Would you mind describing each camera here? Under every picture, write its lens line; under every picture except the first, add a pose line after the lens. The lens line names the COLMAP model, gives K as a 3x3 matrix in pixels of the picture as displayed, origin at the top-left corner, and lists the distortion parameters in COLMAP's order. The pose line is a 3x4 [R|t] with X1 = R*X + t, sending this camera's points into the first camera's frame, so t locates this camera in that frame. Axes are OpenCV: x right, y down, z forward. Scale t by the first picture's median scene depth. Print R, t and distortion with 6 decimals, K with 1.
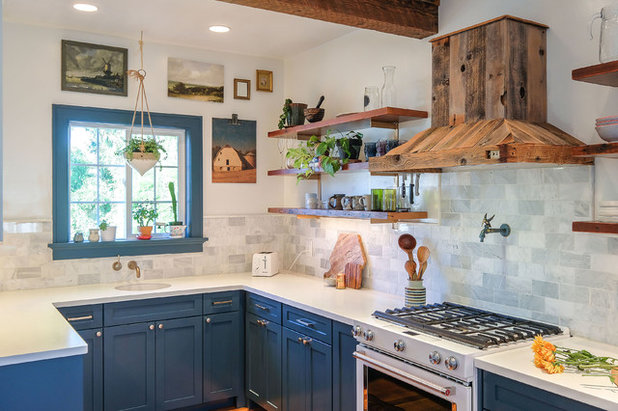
lens RADIAL K [[551.2, 0, 309.0], [0, 551.2, 205.5], [0, 0, 1]] dist [-0.006807, -0.004117]
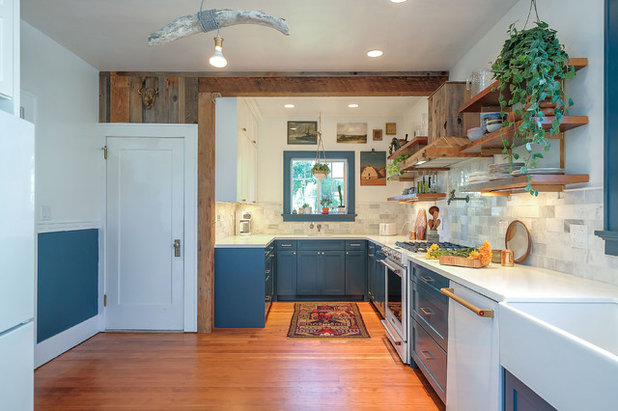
lens RADIAL K [[365.3, 0, 310.1], [0, 365.3, 213.9], [0, 0, 1]] dist [0.000934, 0.000094]
pose [[0.853110, 0.004445, -0.521712, 0.375603], [-0.008233, 0.999954, -0.004944, 0.072061], [0.521666, 0.008513, 0.853107, -0.186490]]
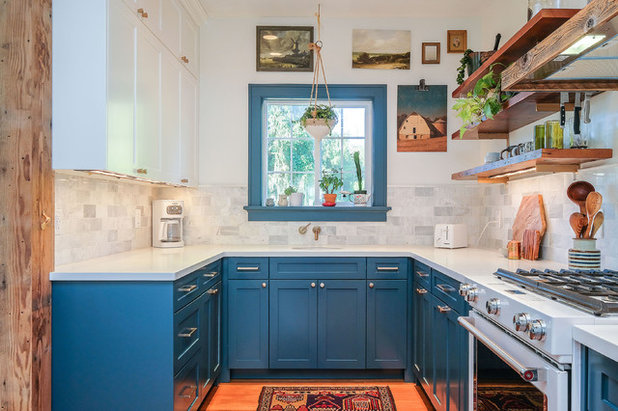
lens RADIAL K [[483.4, 0, 323.6], [0, 483.4, 218.4], [0, 0, 1]] dist [0.000019, 0.000106]
pose [[0.853100, 0.010088, -0.521650, 0.183747], [-0.010589, 0.999942, 0.002021, 0.086920], [0.521640, 0.003799, 0.853157, 0.218115]]
